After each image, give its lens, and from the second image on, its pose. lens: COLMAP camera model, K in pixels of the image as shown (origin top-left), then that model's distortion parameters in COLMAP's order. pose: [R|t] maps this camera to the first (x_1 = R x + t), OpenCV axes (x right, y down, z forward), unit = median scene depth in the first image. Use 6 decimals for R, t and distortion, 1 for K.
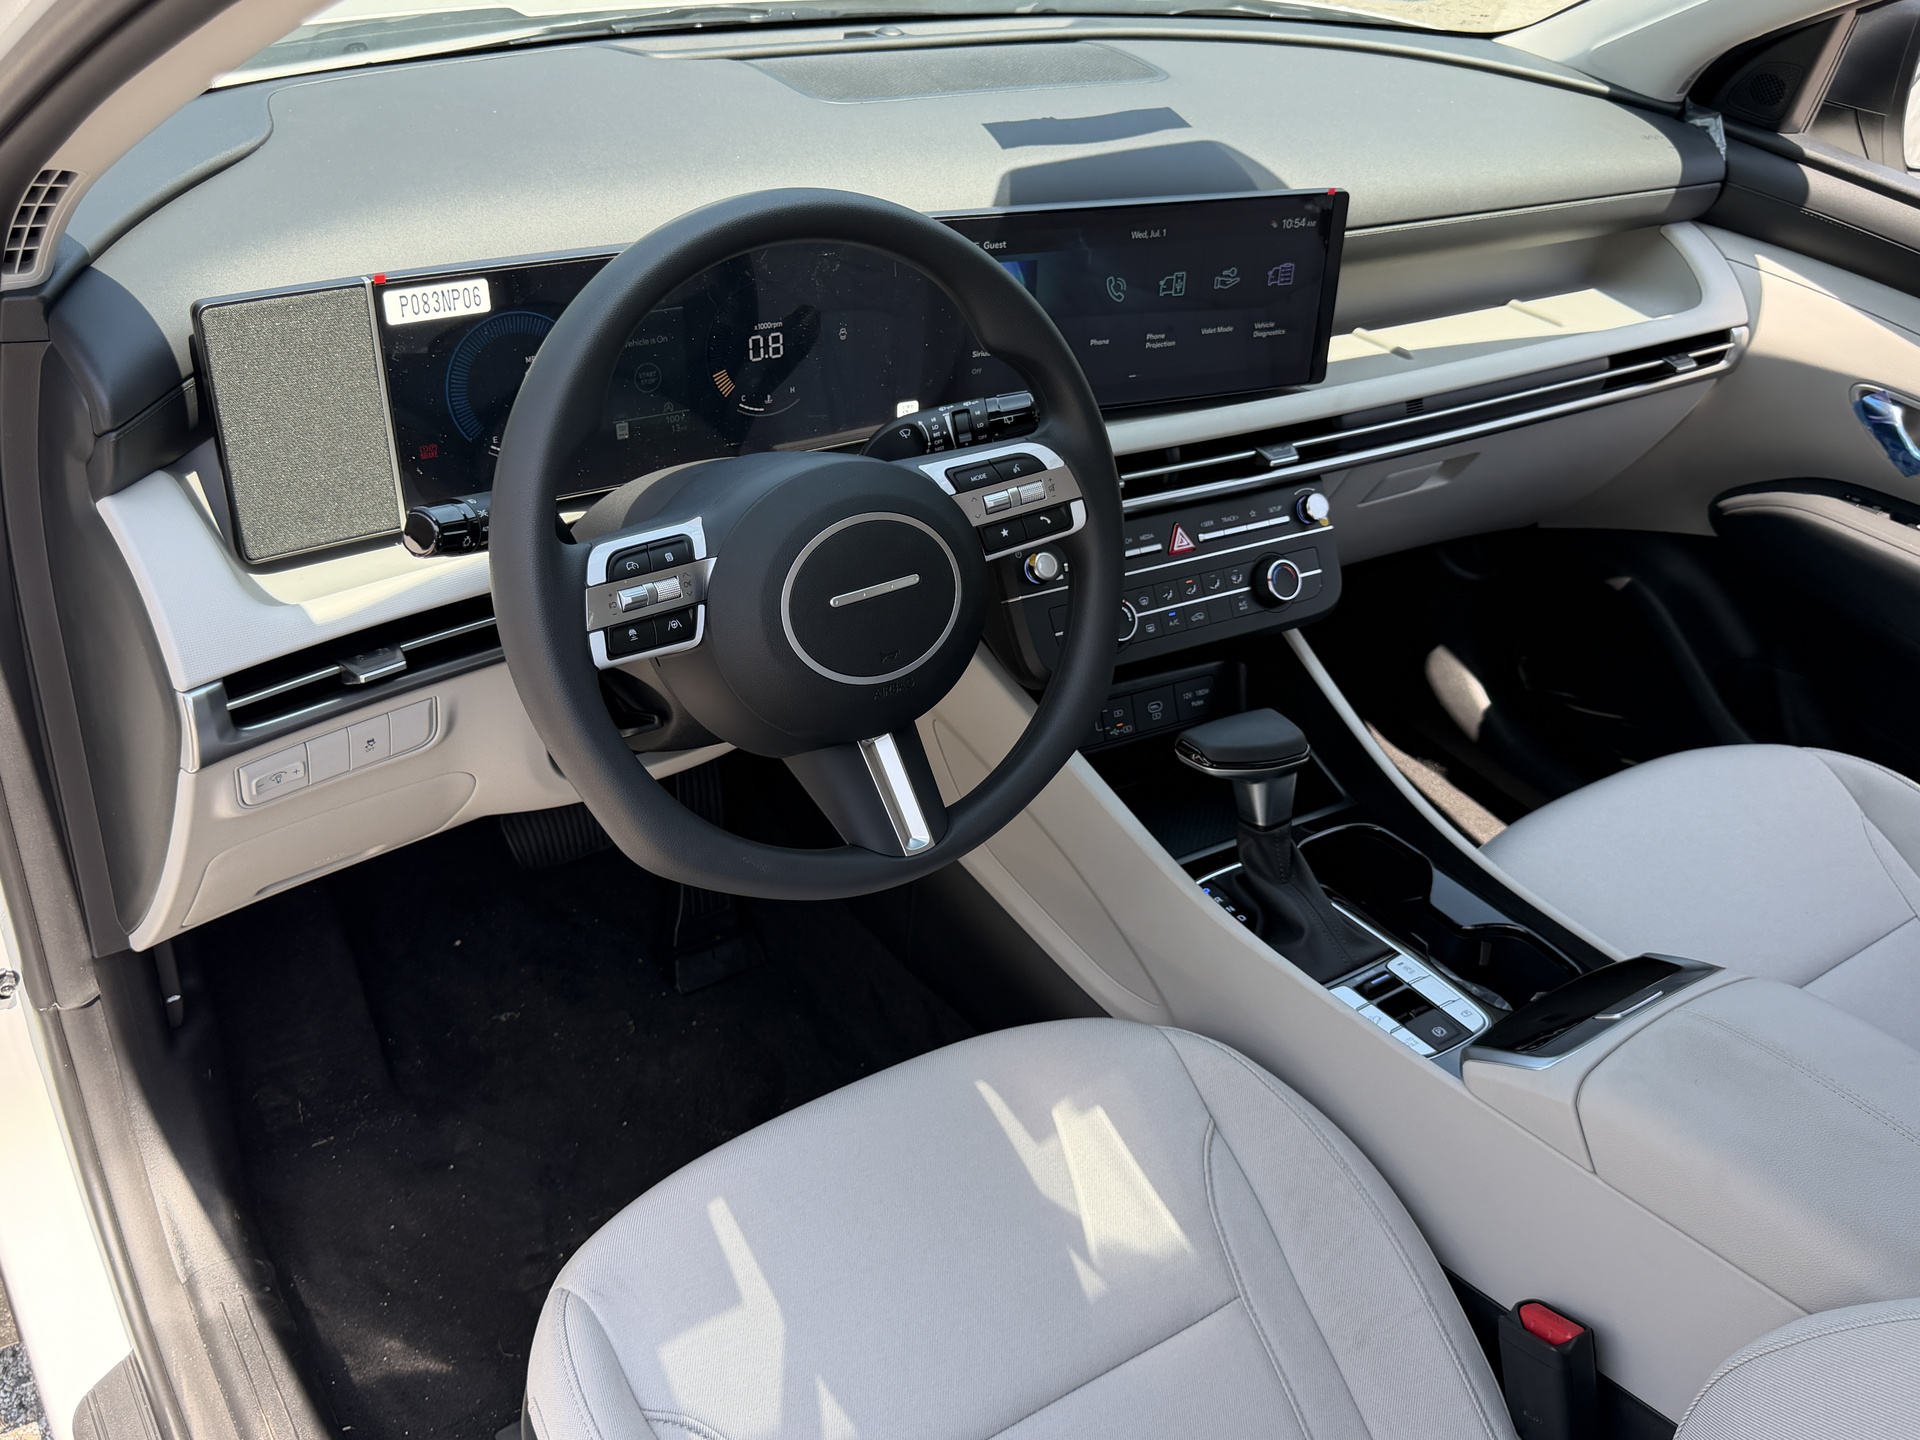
lens RADIAL K [[1691.3, 0, 956.6], [0, 1691.3, 713.2], [0, 0, 1]] dist [0.114788, -0.066389]
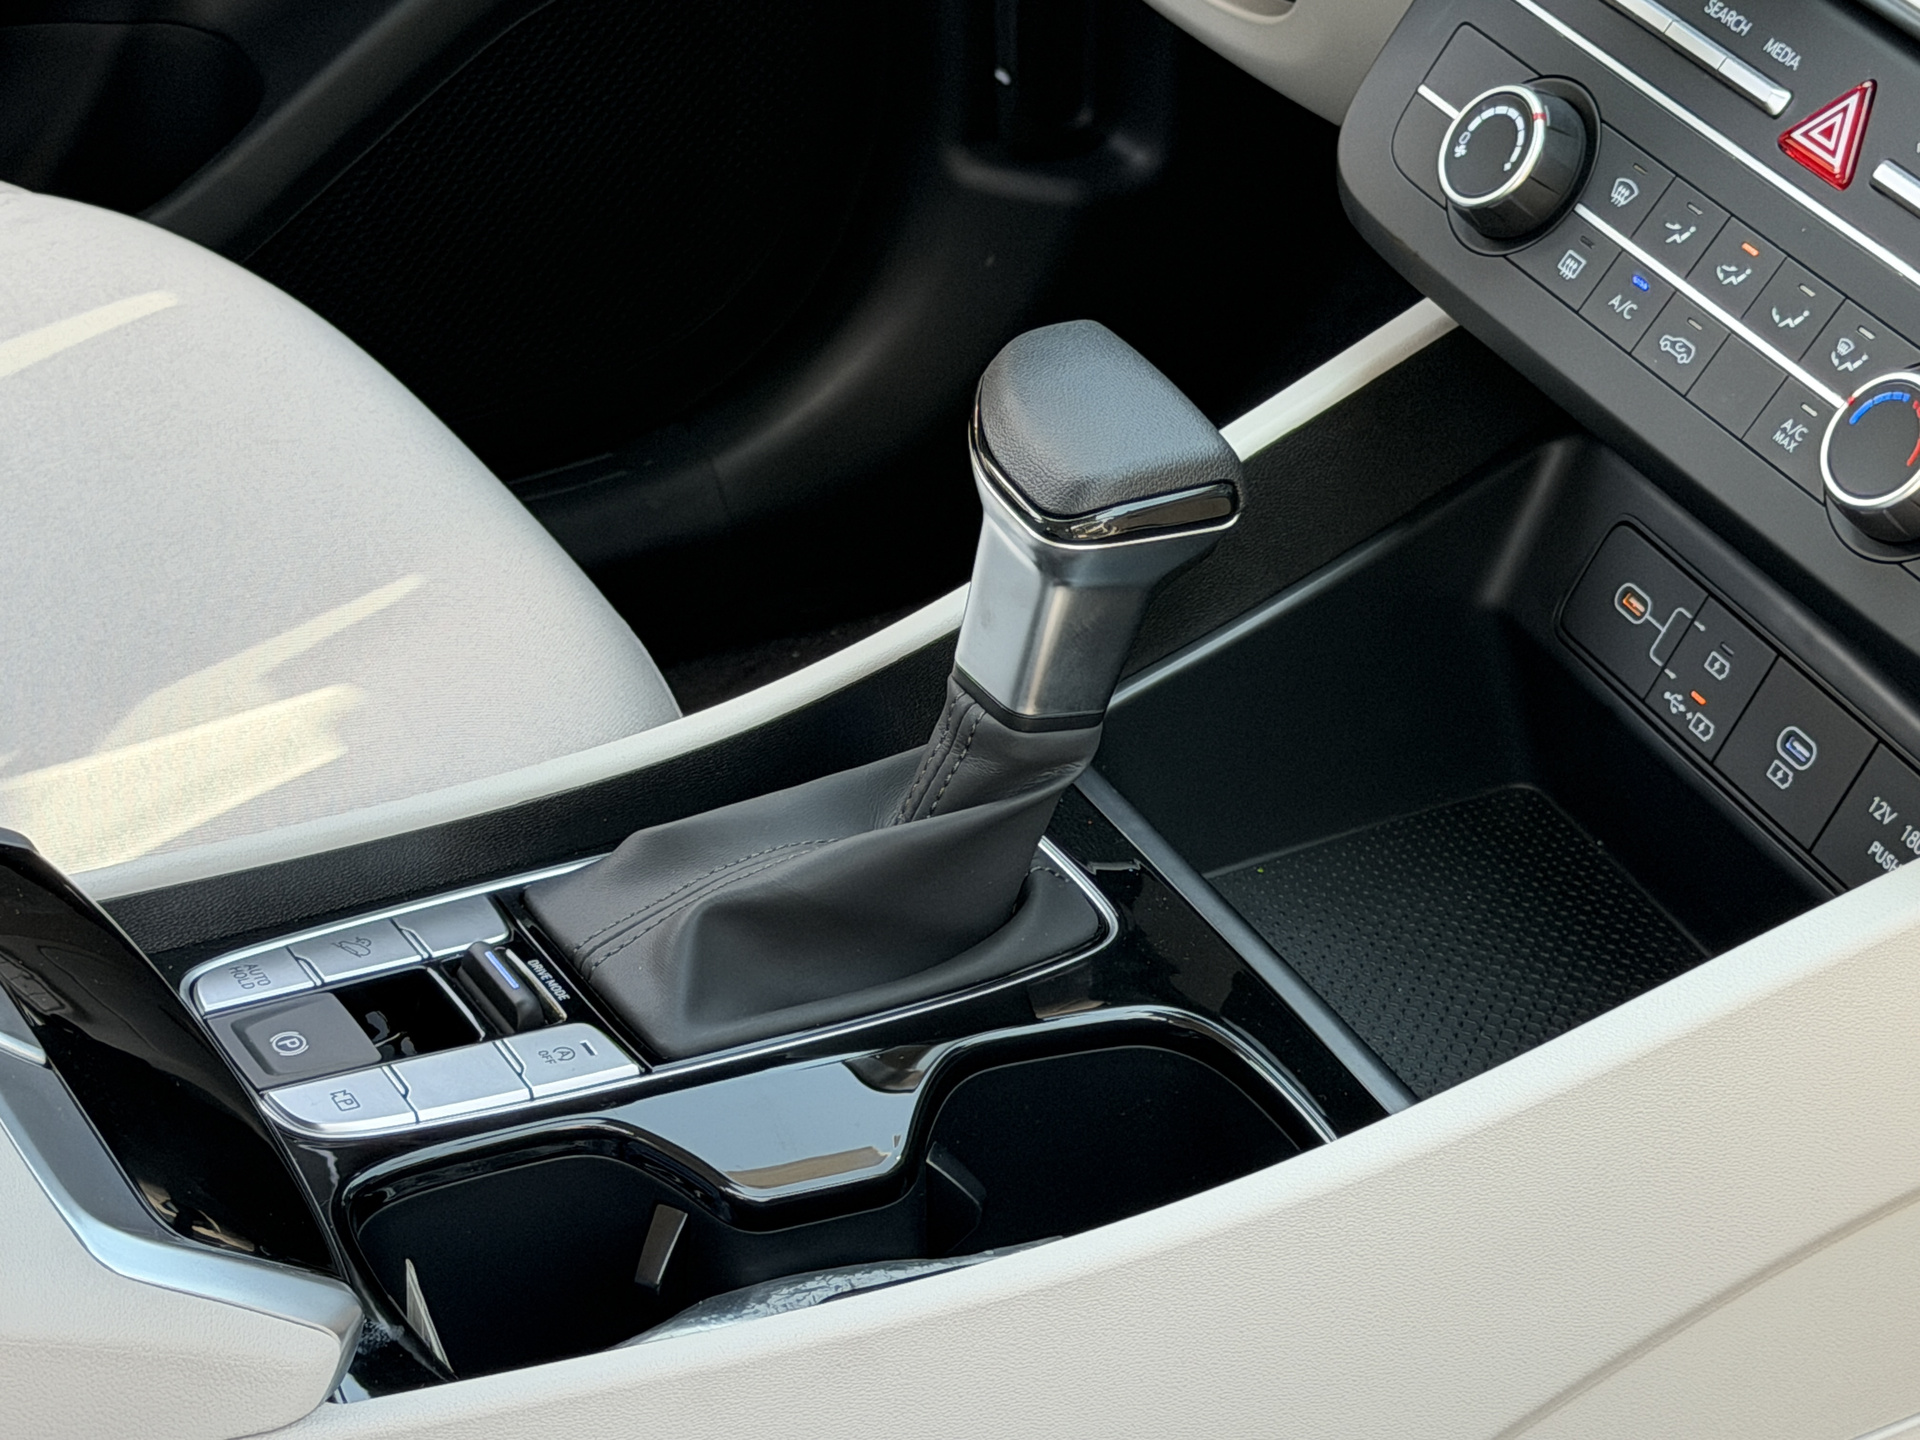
lens RADIAL K [[4804.4, 0, 961.4], [0, 4804.4, 725.9], [0, 0, 1]] dist [0.087147, 0.000000]
pose [[-0.082690, 0.442231, -0.893081, 0.949113], [-0.589608, 0.700773, 0.401596, -0.279122], [0.803445, 0.559776, 0.202797, 0.760701]]
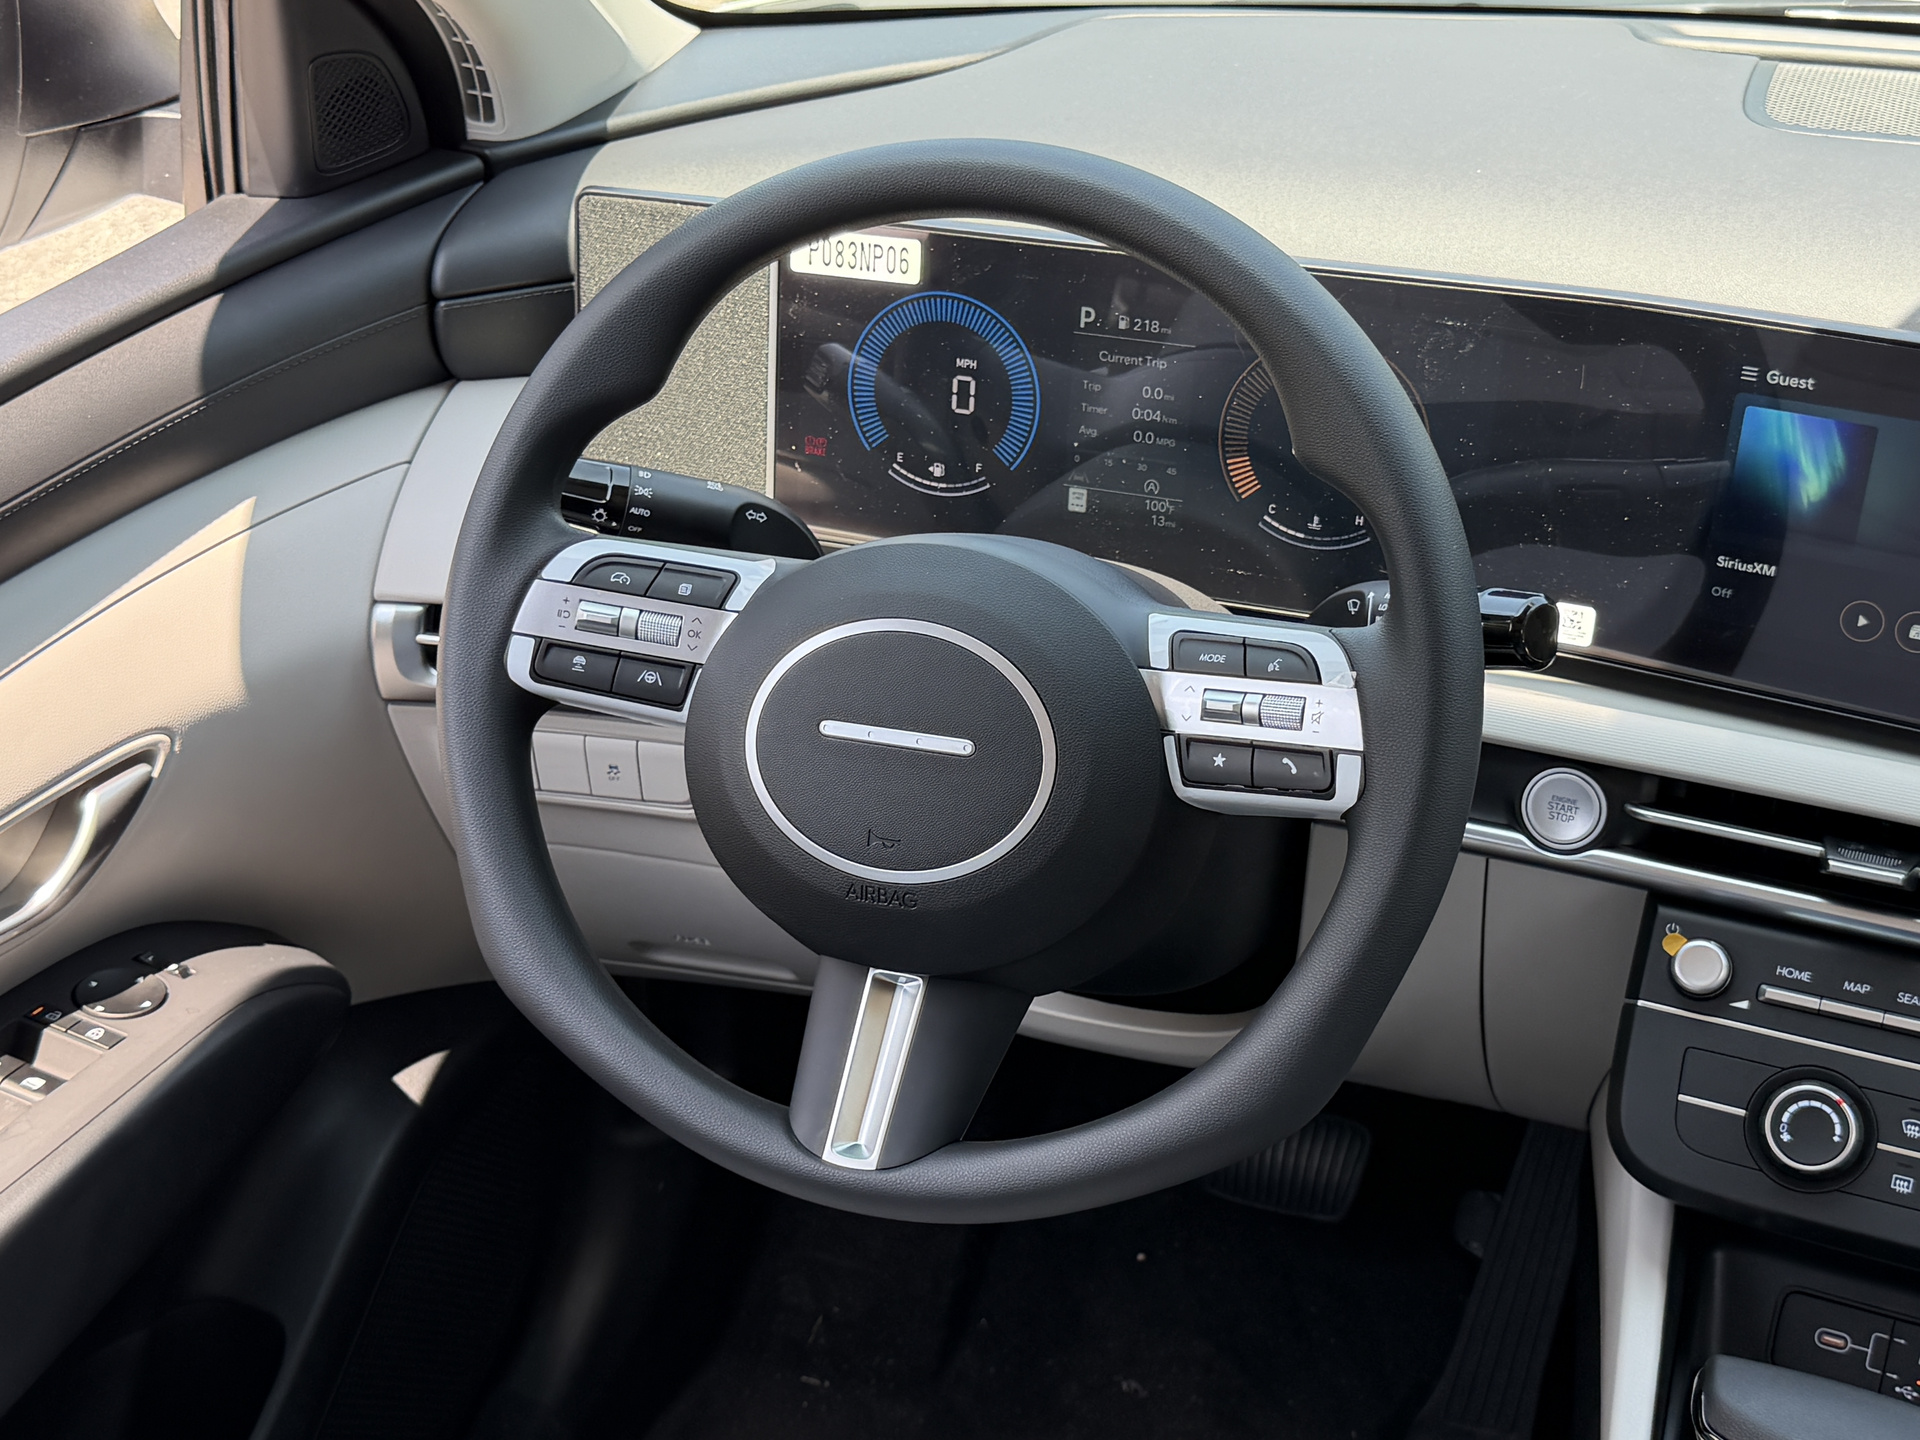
lens RADIAL K [[2671.7, 0, 963.7], [0, 2671.7, 751.7], [0, 0, 1]] dist [0.129614, 0.000000]
pose [[0.559565, 0.298922, -0.773002, 0.526663], [-0.412300, 0.909491, 0.053245, -0.092437], [0.718954, 0.288915, 0.632165, 0.261730]]
